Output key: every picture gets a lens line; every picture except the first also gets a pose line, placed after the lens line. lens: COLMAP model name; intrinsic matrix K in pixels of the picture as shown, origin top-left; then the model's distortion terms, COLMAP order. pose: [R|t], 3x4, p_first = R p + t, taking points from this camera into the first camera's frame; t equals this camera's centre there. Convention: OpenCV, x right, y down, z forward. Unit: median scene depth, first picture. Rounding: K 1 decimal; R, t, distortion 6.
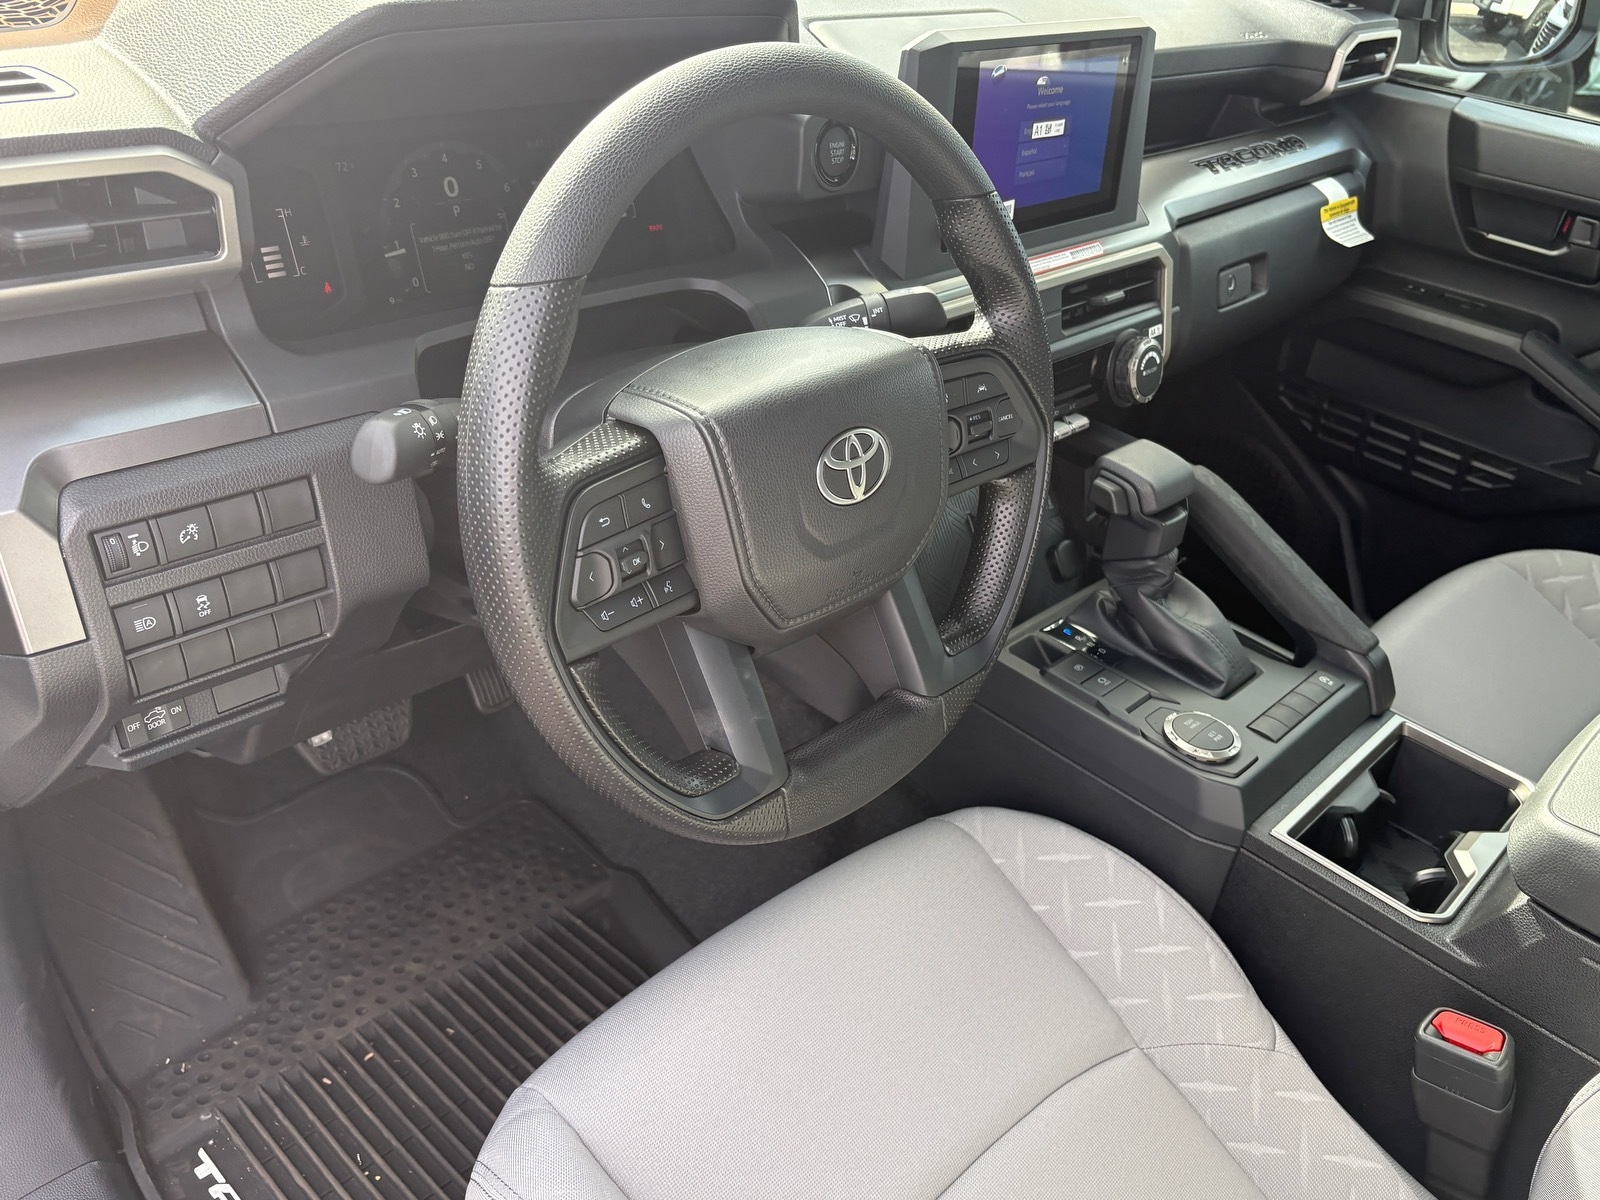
lens RADIAL K [[1351.5, 0, 787.3], [0, 1351.5, 588.9], [0, 0, 1]] dist [0.008023, -0.017904]
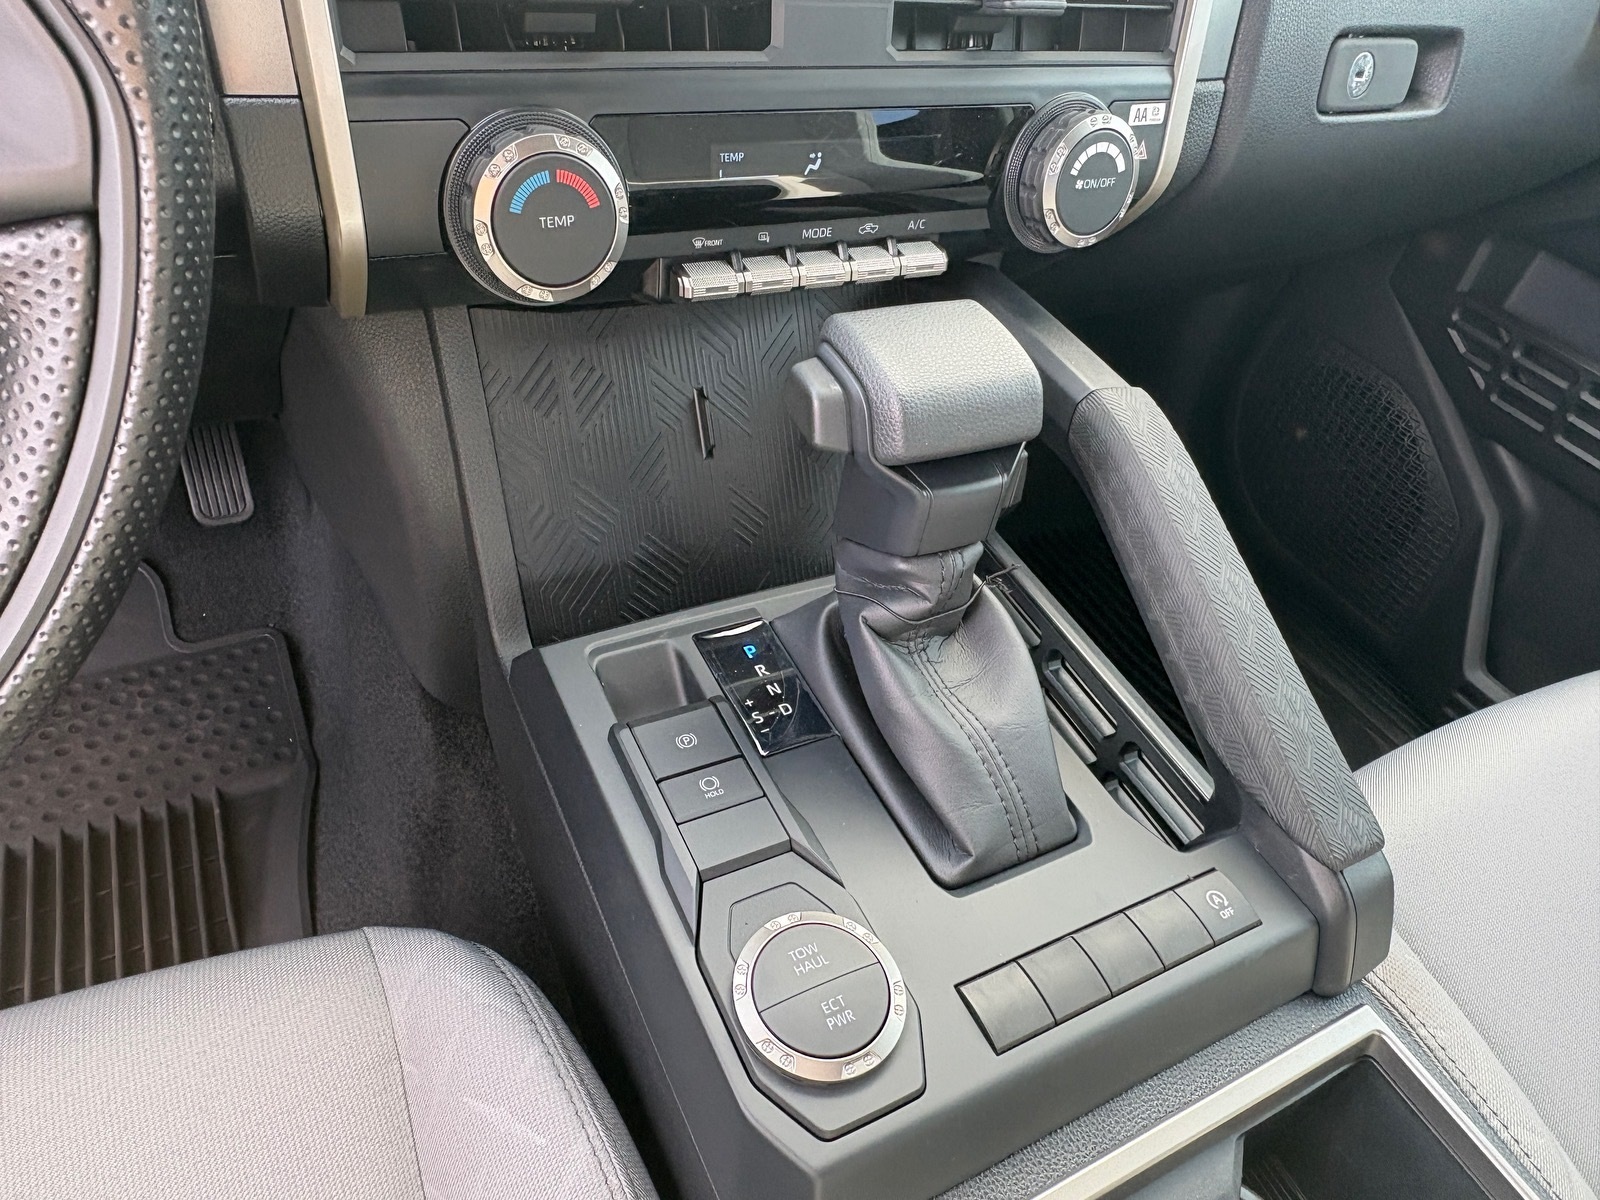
lens RADIAL K [[1013.4, 0, 748.0], [0, 1013.4, 598.5], [0, 0, 1]] dist [-0.001376, 0.001302]
pose [[0.939252, 0.245275, -0.240096, 0.311627], [-0.200684, 0.959937, 0.195568, -0.067217], [0.278445, -0.135504, 0.950845, 0.656897]]
